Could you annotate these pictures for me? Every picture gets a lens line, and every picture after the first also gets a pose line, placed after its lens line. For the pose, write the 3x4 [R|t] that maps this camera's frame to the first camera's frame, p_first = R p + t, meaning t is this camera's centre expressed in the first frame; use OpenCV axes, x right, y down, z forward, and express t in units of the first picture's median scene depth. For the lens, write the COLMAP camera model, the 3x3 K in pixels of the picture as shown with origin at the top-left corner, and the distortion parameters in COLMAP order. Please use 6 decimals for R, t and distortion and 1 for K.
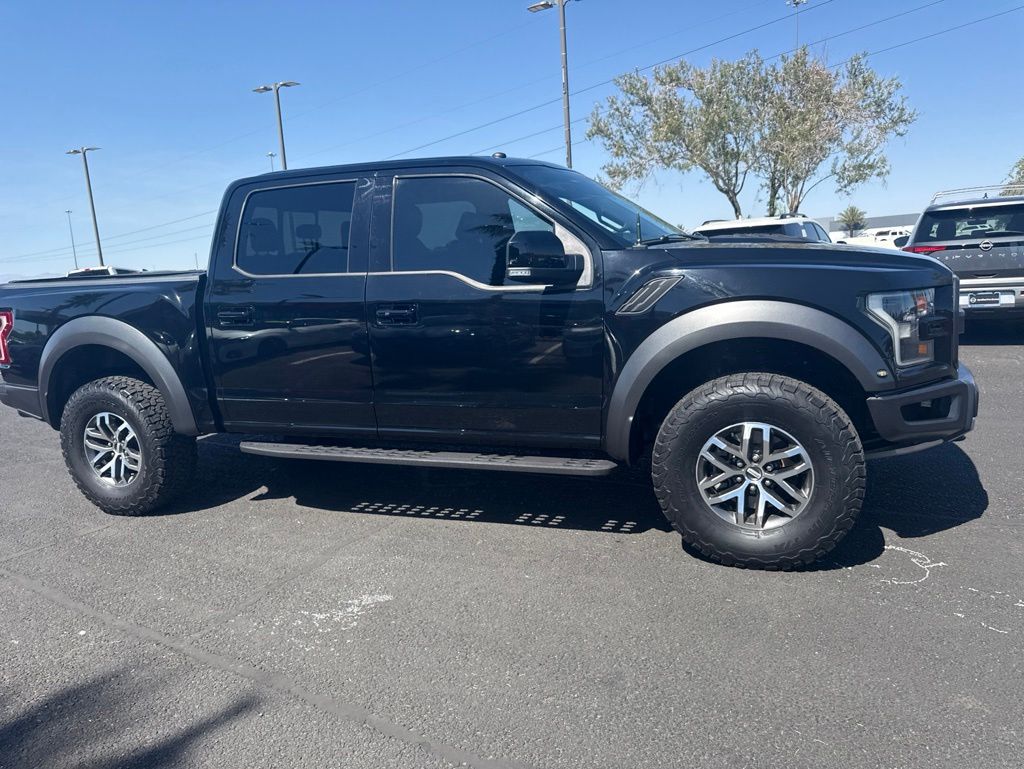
lens RADIAL K [[728.9, 0, 512.0], [0, 728.9, 384.5], [0, 0, 1]] dist [0.039209, -0.046585]
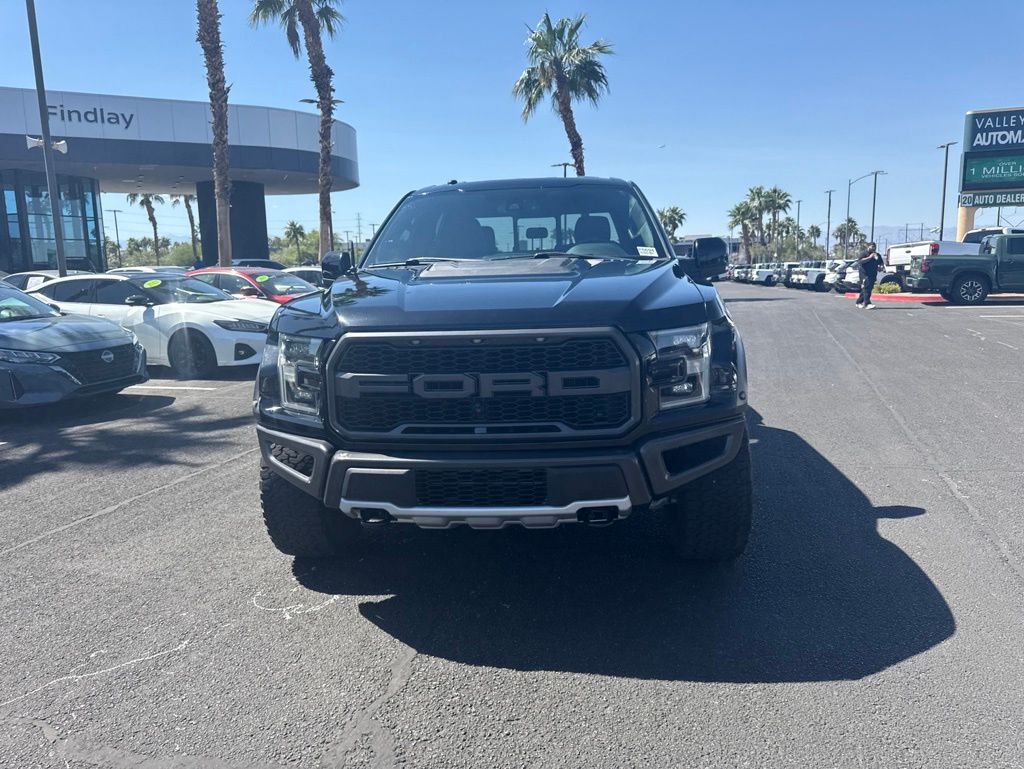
lens RADIAL K [[722.8, 0, 510.0], [0, 722.8, 375.3], [0, 0, 1]] dist [0.060401, -0.071257]
pose [[0.270191, 0.209209, -0.939802, 1.148847], [-0.153696, 0.972962, 0.172403, -0.213335], [0.950460, 0.097862, 0.295040, 0.732499]]
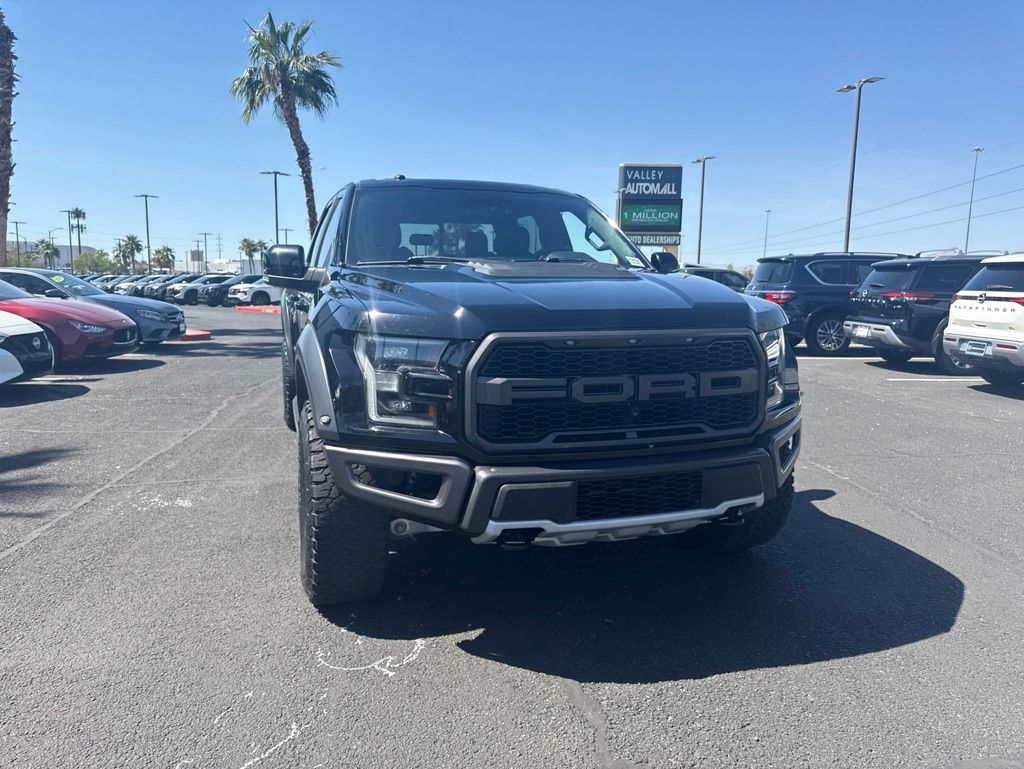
lens RADIAL K [[729.7, 0, 512.7], [0, 729.7, 373.4], [0, 0, 1]] dist [0.027369, -0.030577]
pose [[0.636578, 0.174744, -0.751154, 0.933746], [-0.185113, 0.980139, 0.071137, -0.125651], [0.748666, 0.093765, 0.656283, 0.408162]]
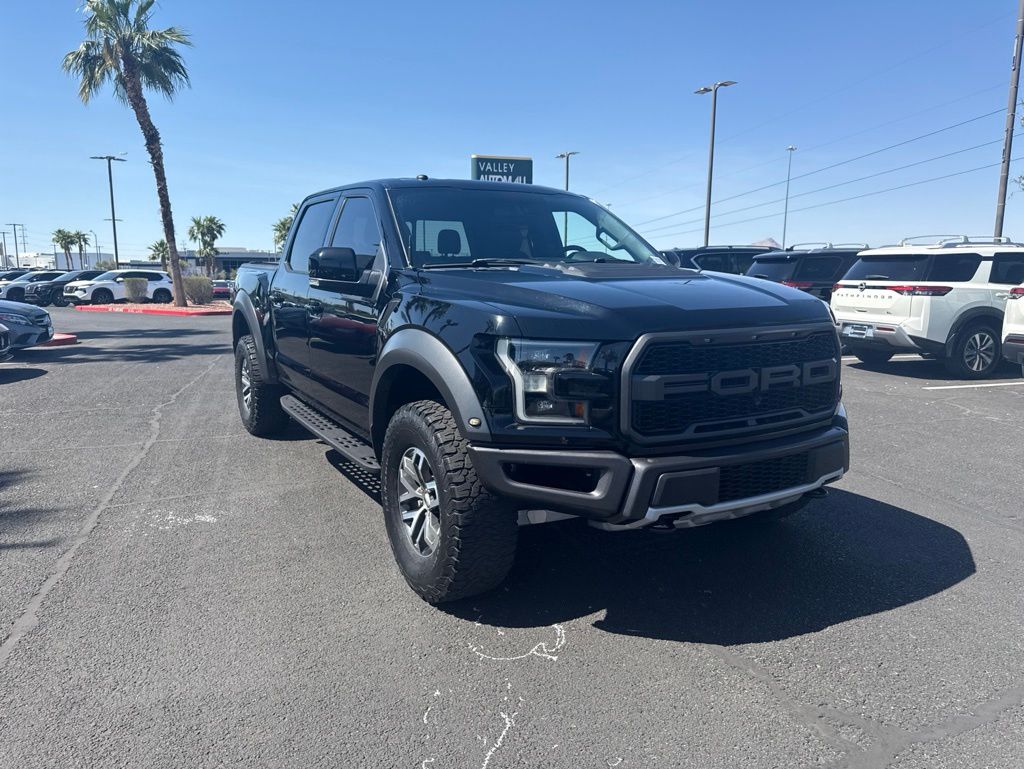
lens RADIAL K [[728.9, 0, 512.0], [0, 728.9, 384.5], [0, 0, 1]] dist [0.039209, -0.046585]
pose [[0.779989, 0.164449, -0.603800, 0.773646], [-0.159578, 0.985224, 0.062190, -0.089966], [0.605105, 0.047846, 0.794706, 0.205346]]
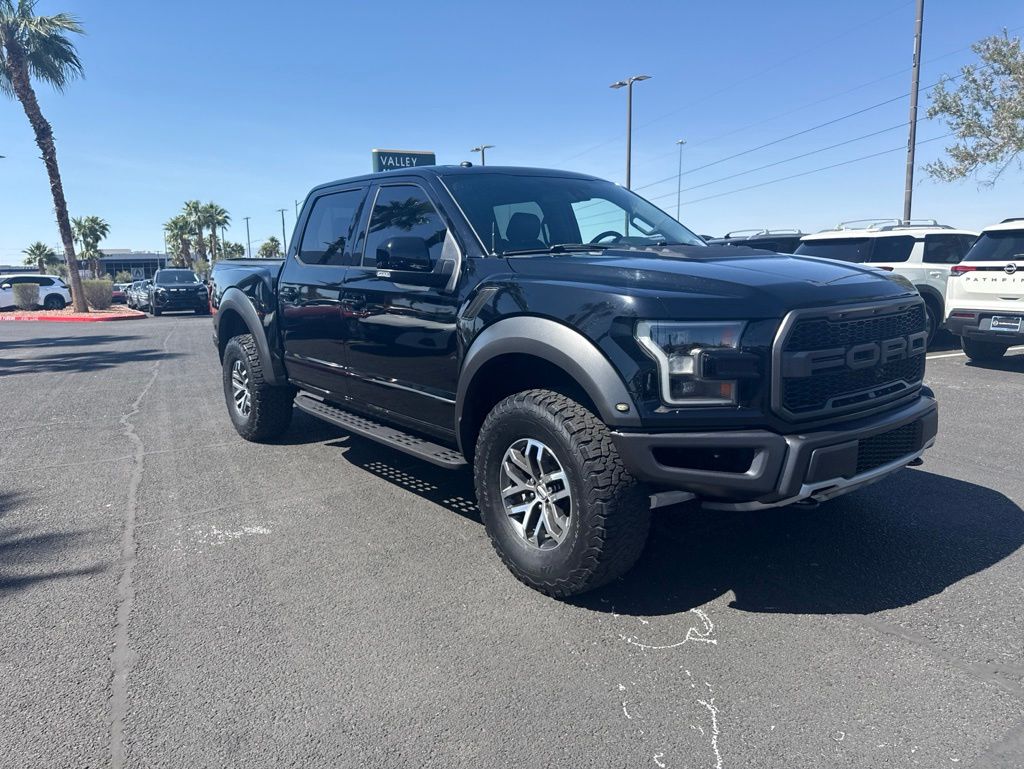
lens RADIAL K [[729.7, 0, 512.7], [0, 729.7, 373.4], [0, 0, 1]] dist [0.027369, -0.030577]
pose [[0.858370, 0.123382, -0.497973, 0.588834], [-0.121151, 0.991946, 0.036941, -0.052238], [0.498521, 0.028621, 0.866405, 0.101988]]
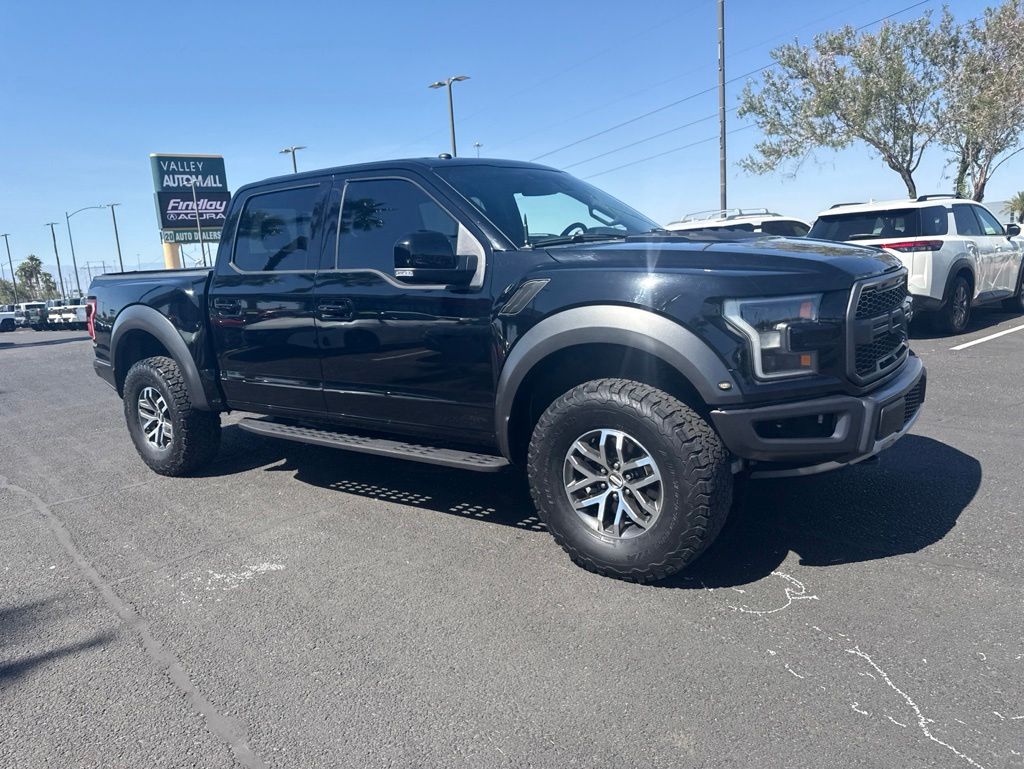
lens RADIAL K [[730.0, 0, 513.1], [0, 730.0, 386.2], [0, 0, 1]] dist [0.038488, -0.053402]
pose [[0.963565, 0.045661, -0.263548, 0.346541], [-0.039504, 0.998810, 0.028616, -0.021541], [0.264541, -0.017163, 0.964222, 0.020669]]
